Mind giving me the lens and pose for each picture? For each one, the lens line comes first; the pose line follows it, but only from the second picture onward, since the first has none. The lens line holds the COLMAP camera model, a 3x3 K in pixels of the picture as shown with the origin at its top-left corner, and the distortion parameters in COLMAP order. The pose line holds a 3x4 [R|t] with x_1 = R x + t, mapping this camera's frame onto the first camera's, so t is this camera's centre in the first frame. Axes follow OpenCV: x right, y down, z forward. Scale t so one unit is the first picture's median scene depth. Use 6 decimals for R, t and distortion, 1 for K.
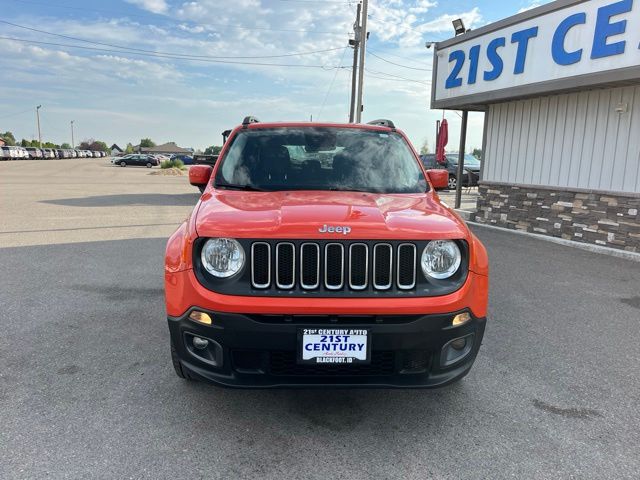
lens RADIAL K [[483.4, 0, 311.7], [0, 483.4, 240.9], [0, 0, 1]] dist [0.081125, -0.106970]
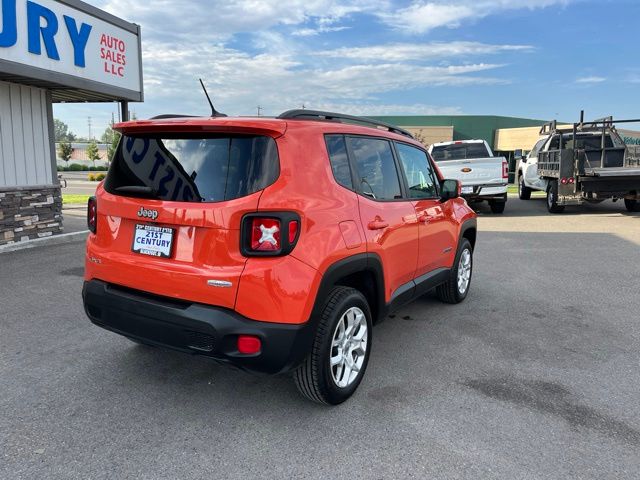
lens RADIAL K [[488.1, 0, 315.9], [0, 488.1, 242.9], [0, 0, 1]] dist [0.079179, -0.114947]
pose [[-0.834604, -0.129904, 0.535315, -0.270123], [0.050720, 0.949546, 0.309500, -0.175483], [-0.548511, 0.285461, -0.785906, 0.962532]]
